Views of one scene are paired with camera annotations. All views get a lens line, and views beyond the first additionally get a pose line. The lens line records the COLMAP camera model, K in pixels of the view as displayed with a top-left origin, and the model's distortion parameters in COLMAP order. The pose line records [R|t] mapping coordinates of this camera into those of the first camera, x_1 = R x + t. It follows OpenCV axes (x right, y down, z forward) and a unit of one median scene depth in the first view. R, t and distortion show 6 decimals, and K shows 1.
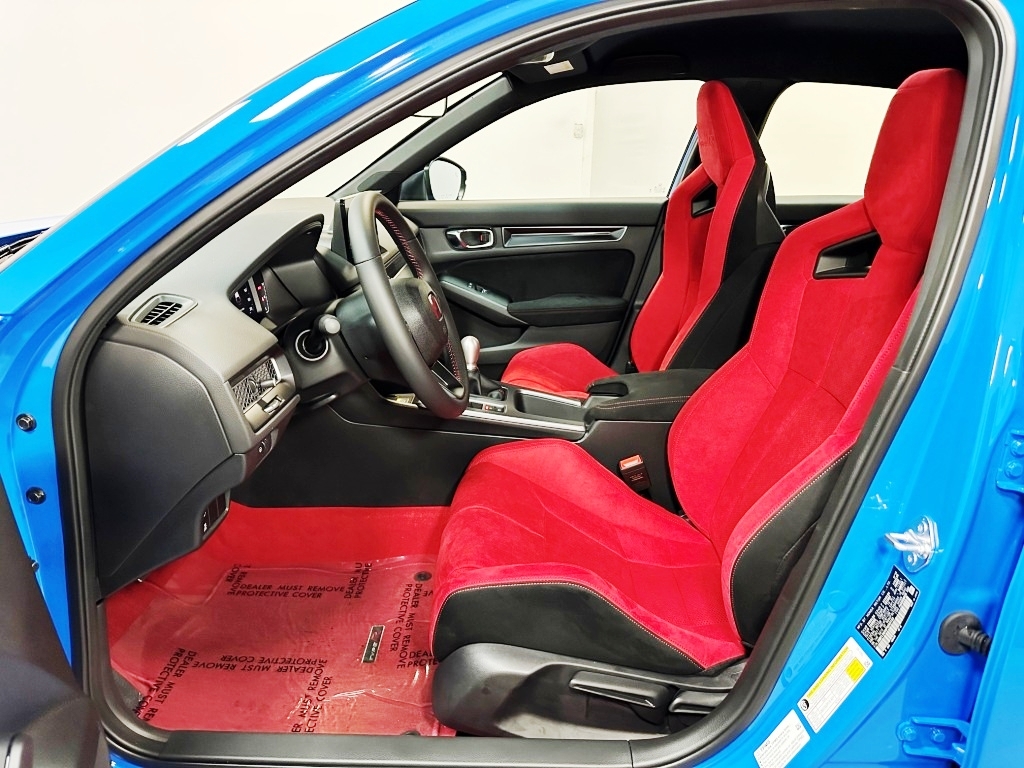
lens RADIAL K [[707.6, 0, 512.0], [0, 707.6, 384.0], [0, 0, 1]] dist [0.098285, -0.098860]
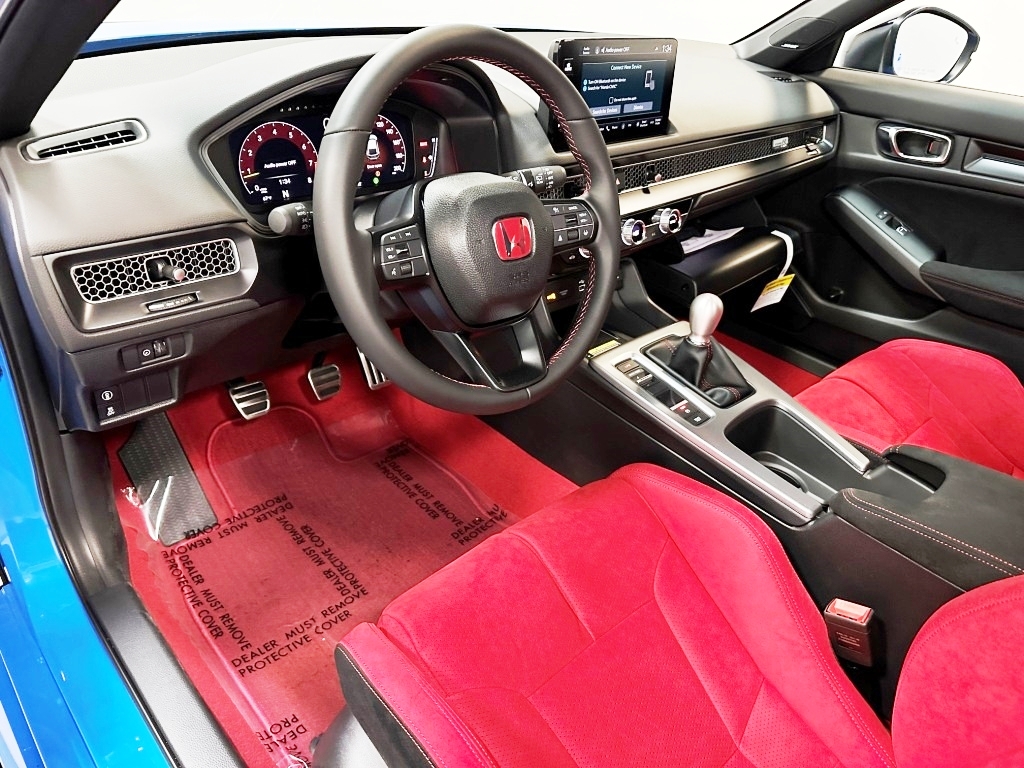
lens RADIAL K [[707.6, 0, 512.0], [0, 707.6, 384.0], [0, 0, 1]] dist [0.098285, -0.098860]
pose [[0.711228, 0.420245, -0.563515, 0.145169], [-0.307047, 0.906834, 0.288745, -0.087024], [0.632358, -0.032338, 0.774001, 0.260883]]
